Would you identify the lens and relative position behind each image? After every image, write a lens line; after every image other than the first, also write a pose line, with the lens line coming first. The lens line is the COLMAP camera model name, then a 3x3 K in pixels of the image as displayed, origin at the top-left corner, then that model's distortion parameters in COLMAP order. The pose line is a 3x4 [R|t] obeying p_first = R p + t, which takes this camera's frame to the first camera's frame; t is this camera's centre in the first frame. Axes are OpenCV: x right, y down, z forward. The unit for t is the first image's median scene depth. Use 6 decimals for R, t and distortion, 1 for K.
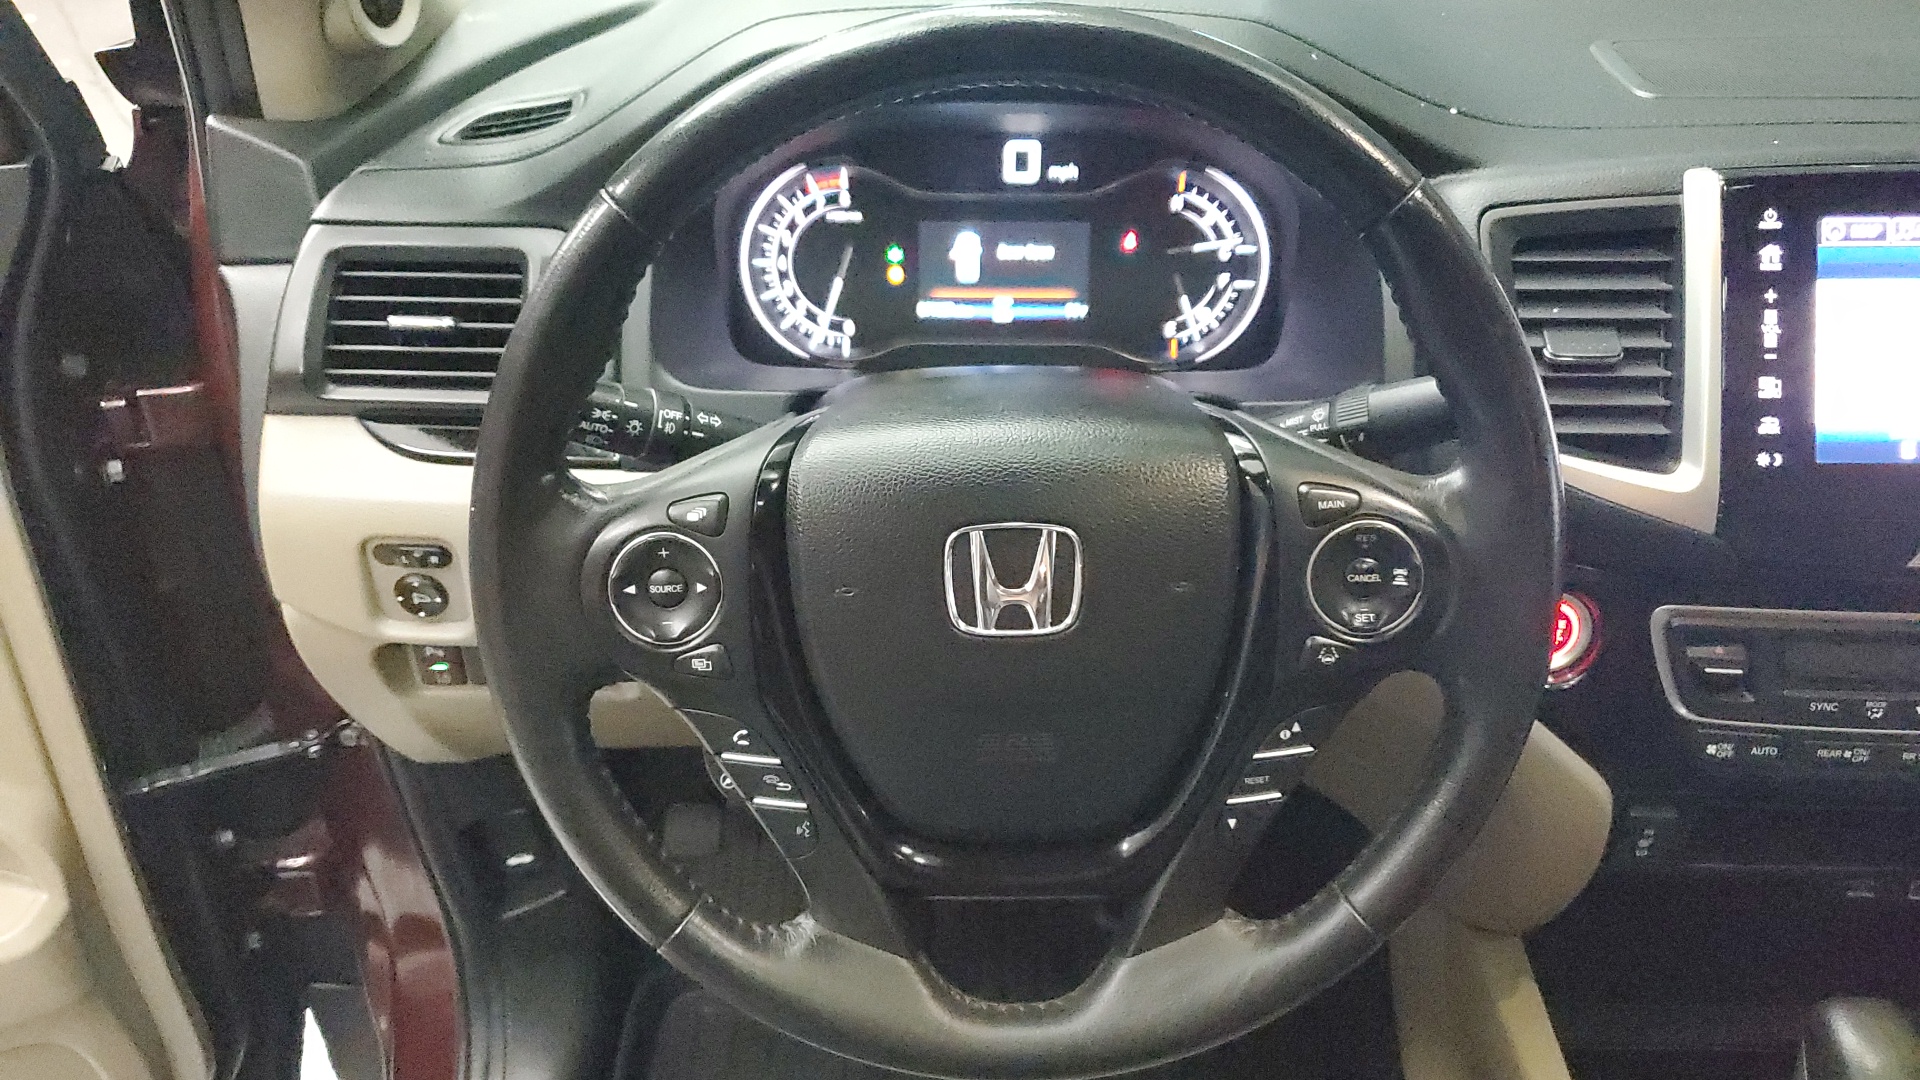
lens RADIAL K [[1514.1, 0, 960.0], [0, 1514.1, 540.0], [0, 0, 1]] dist [0.060470, -0.115573]
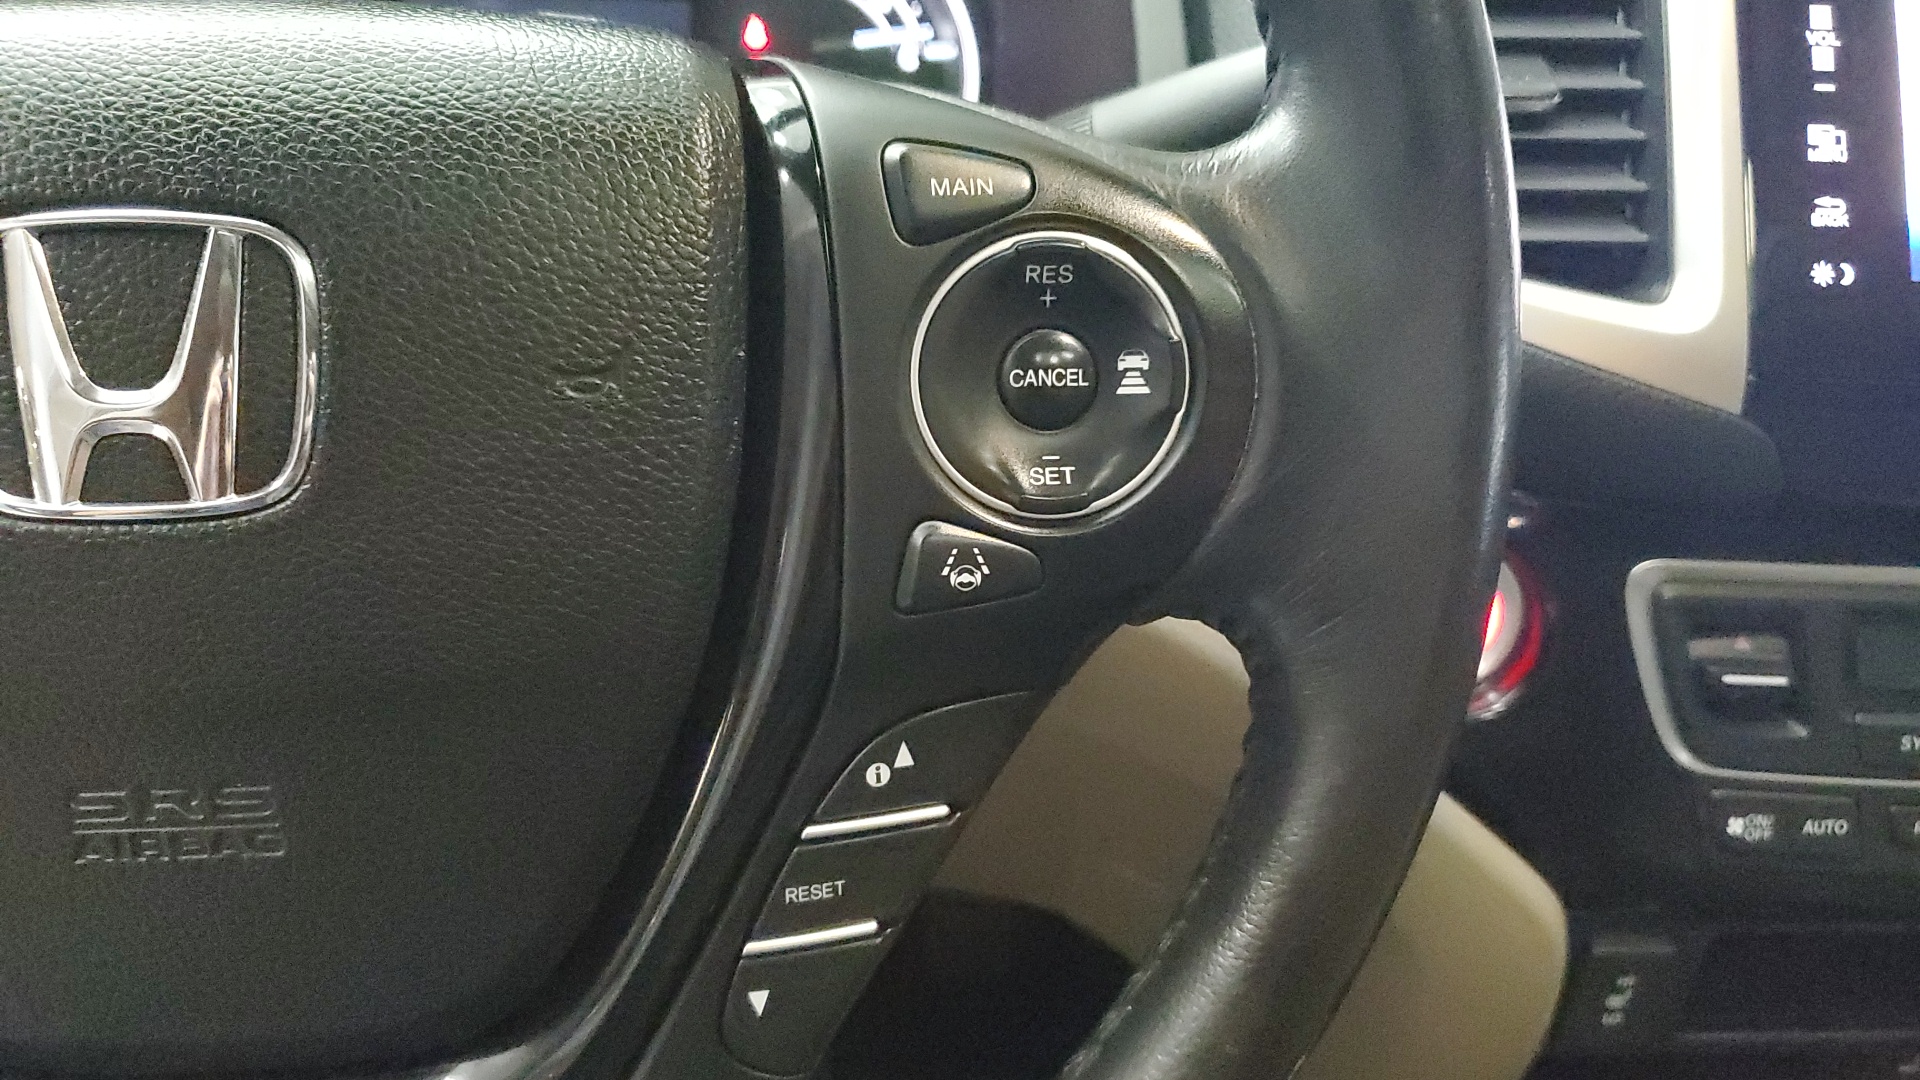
lens RADIAL K [[1517.9, 0, 960.0], [0, 1517.9, 540.0], [0, 0, 1]] dist [0.096860, -0.114851]
pose [[0.994526, -0.002636, 0.104459, 0.165308], [0.012294, 0.995690, -0.091921, 0.087820], [-0.103766, 0.092702, 0.990272, 0.498274]]
